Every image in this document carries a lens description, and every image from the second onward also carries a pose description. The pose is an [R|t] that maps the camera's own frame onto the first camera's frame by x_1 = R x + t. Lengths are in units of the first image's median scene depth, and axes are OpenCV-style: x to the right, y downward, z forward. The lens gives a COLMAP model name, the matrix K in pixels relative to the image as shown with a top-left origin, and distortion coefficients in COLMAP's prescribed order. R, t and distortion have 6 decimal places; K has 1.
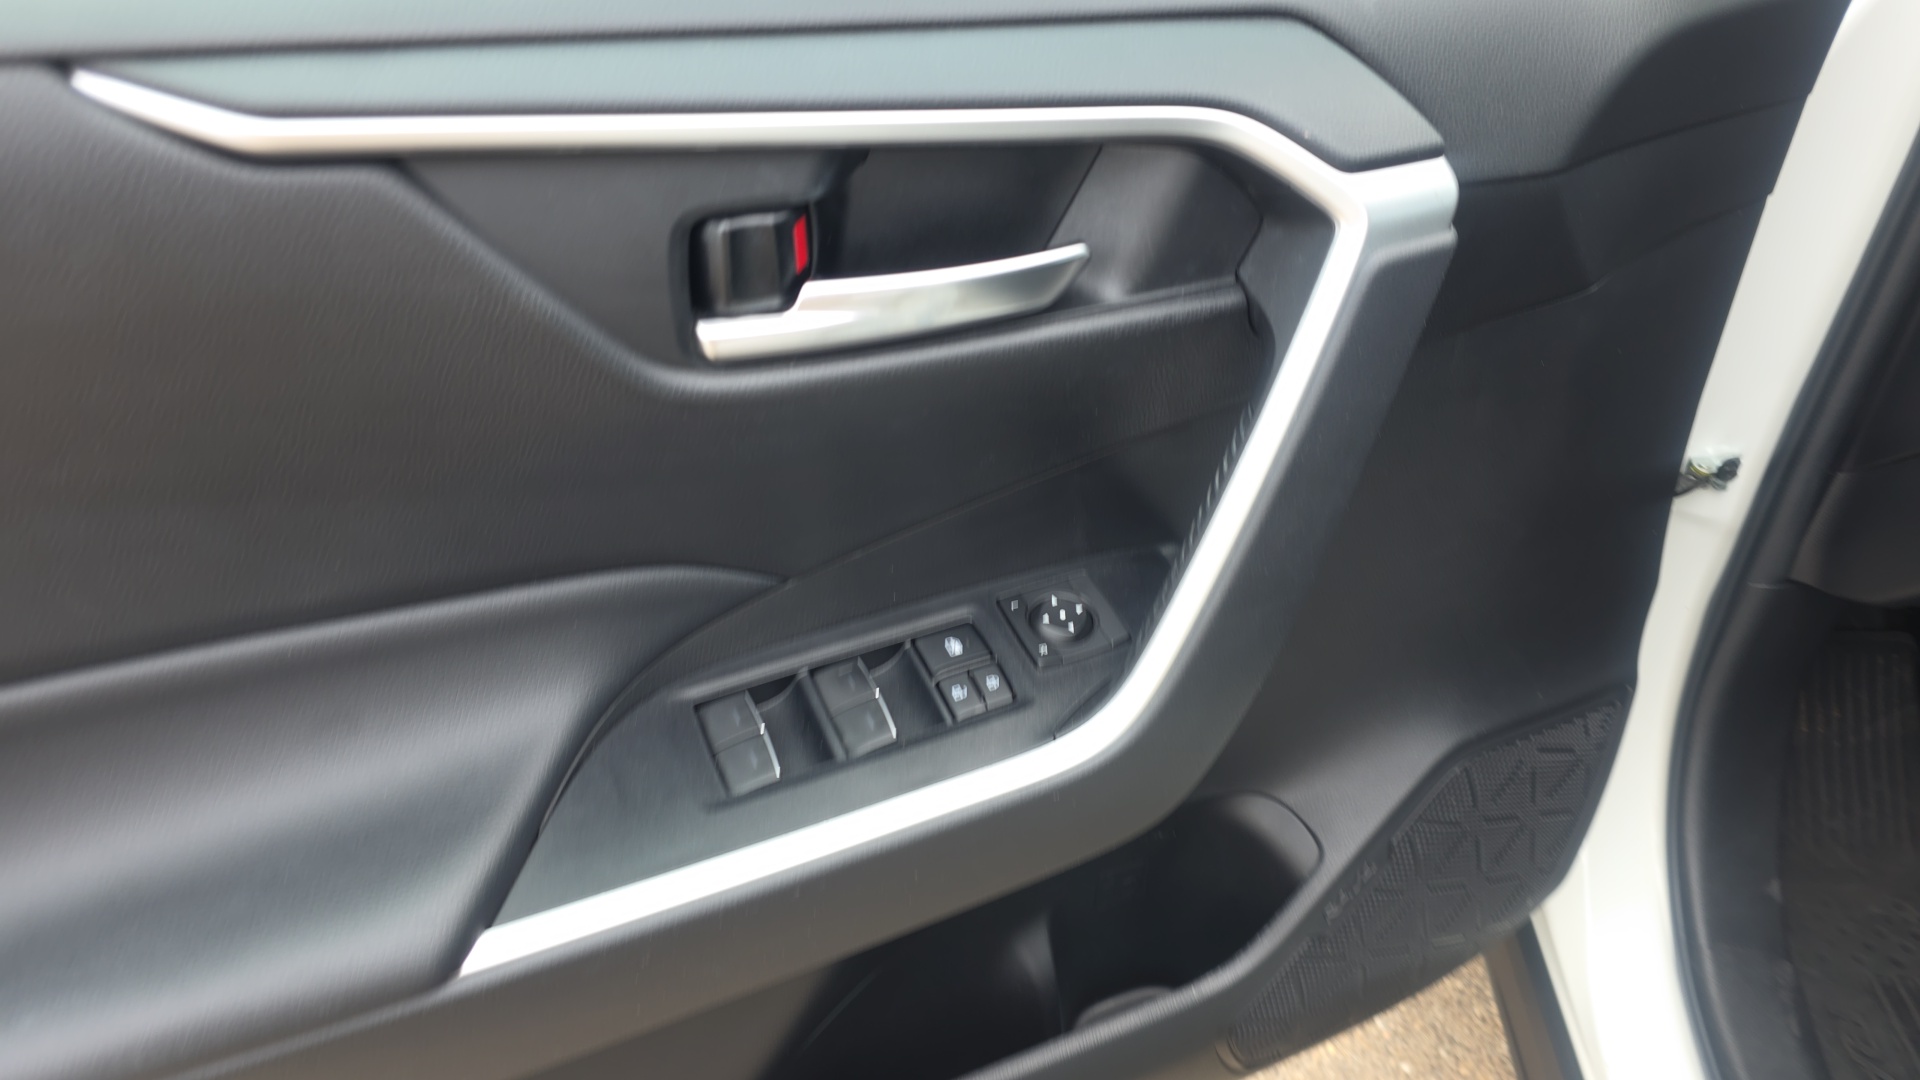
lens RADIAL K [[1308.3, 0, 1027.8], [0, 1308.3, 540.4], [0, 0, 1]] dist [0.062257, -0.064293]
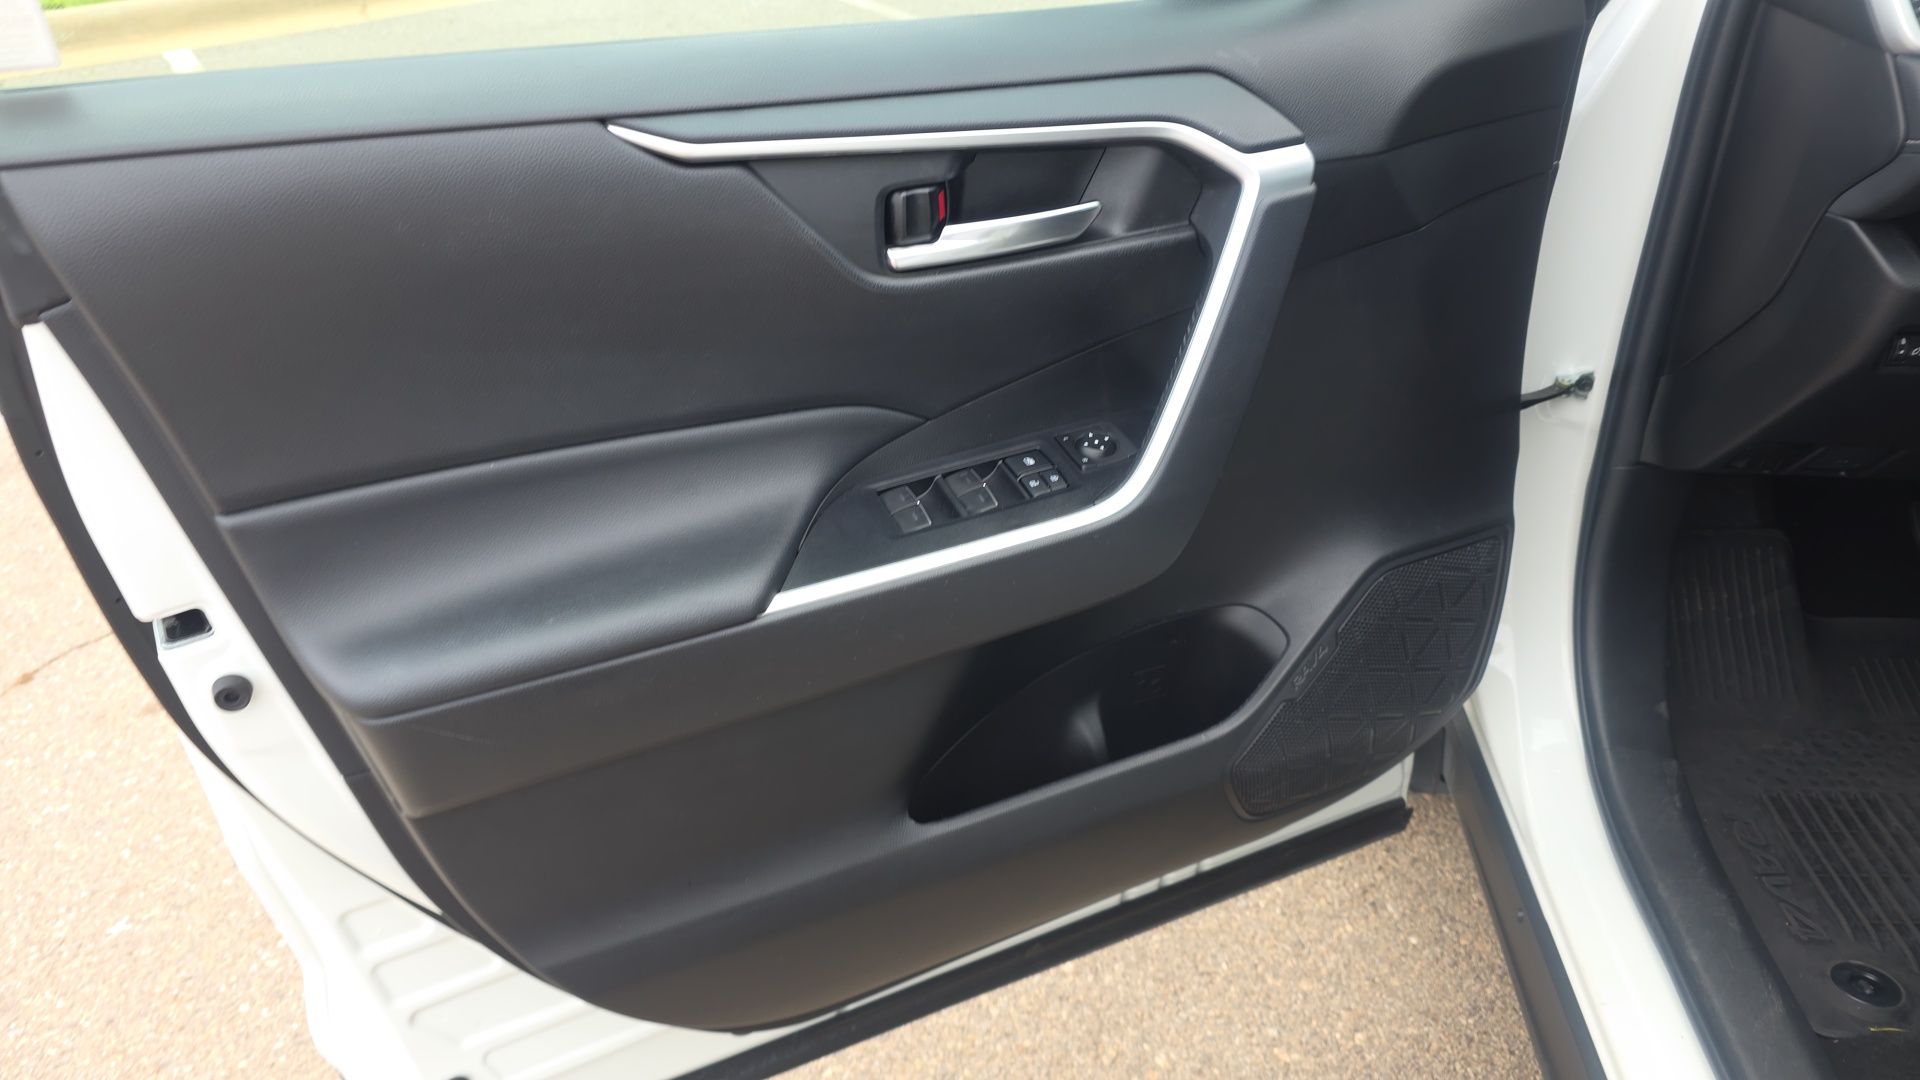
lens RADIAL K [[1302.6, 0, 988.9], [0, 1302.6, 489.1], [0, 0, 1]] dist [0.079663, -0.091406]
pose [[0.997325, -0.043101, -0.059028, -0.013997], [0.036349, 0.993151, -0.111036, 0.310166], [0.063410, 0.108593, 0.992062, -0.632675]]
